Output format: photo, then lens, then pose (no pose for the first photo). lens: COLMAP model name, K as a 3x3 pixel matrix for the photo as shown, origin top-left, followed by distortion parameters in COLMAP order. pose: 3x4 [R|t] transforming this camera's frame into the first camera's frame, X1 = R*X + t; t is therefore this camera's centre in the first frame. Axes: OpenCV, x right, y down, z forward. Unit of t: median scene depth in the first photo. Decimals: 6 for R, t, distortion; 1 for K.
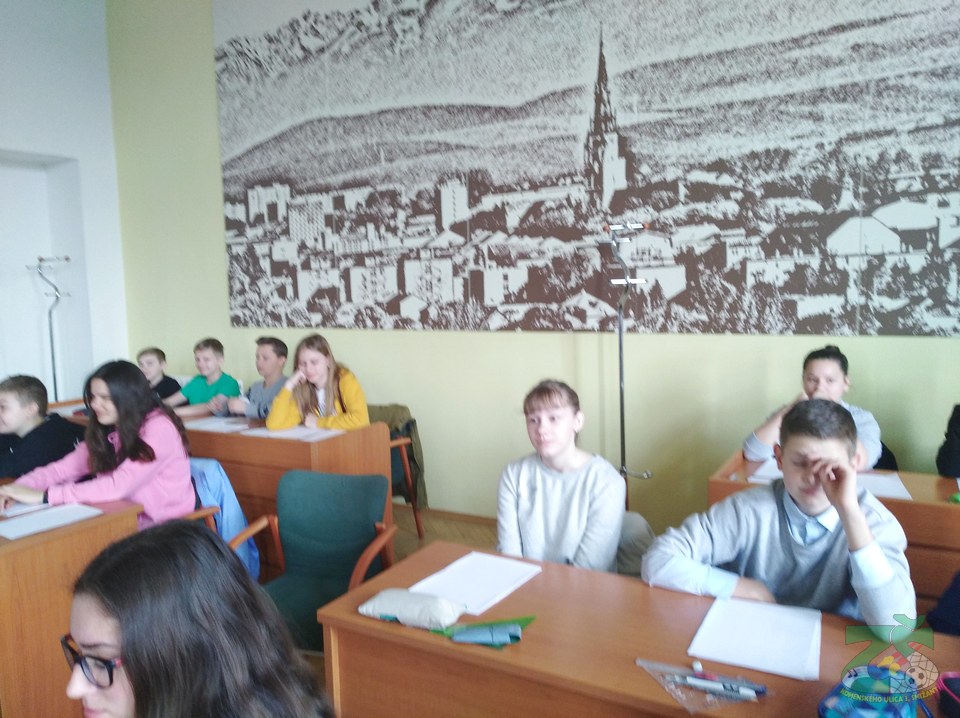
lens RADIAL K [[733.6, 0, 470.9], [0, 733.6, 358.9], [0, 0, 1]] dist [0.057288, -0.066601]
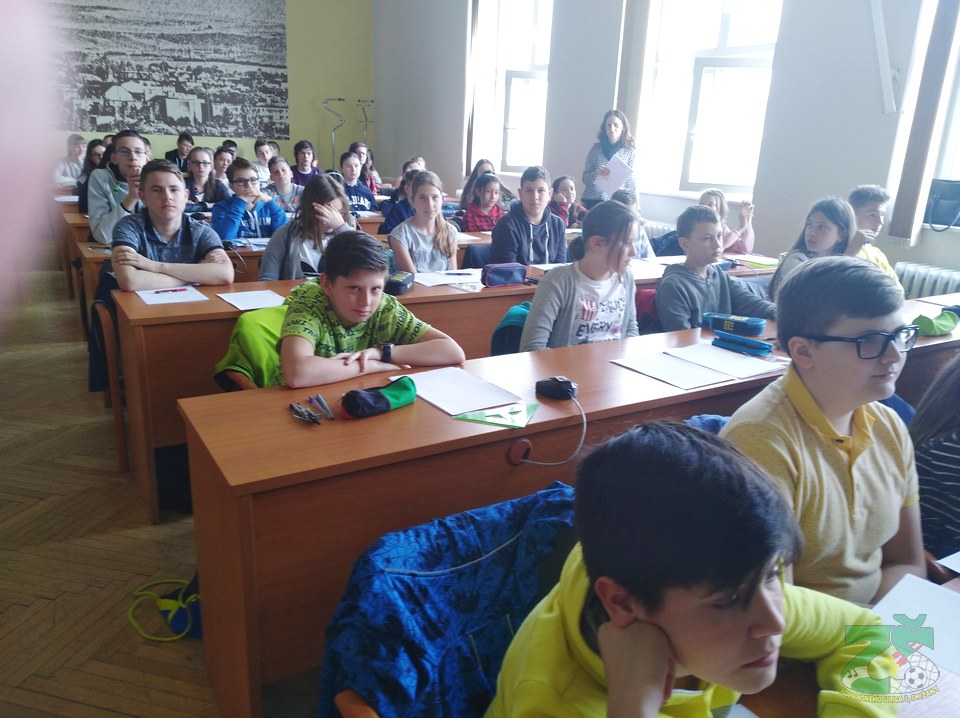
lens RADIAL K [[733.6, 0, 475.6], [0, 733.6, 355.3], [0, 0, 1]] dist [0.057288, -0.066601]
pose [[0.477819, -0.206826, 0.853764, -1.029858], [0.031470, 0.975295, 0.218654, 0.161510], [-0.877895, -0.077609, 0.472523, -1.126661]]
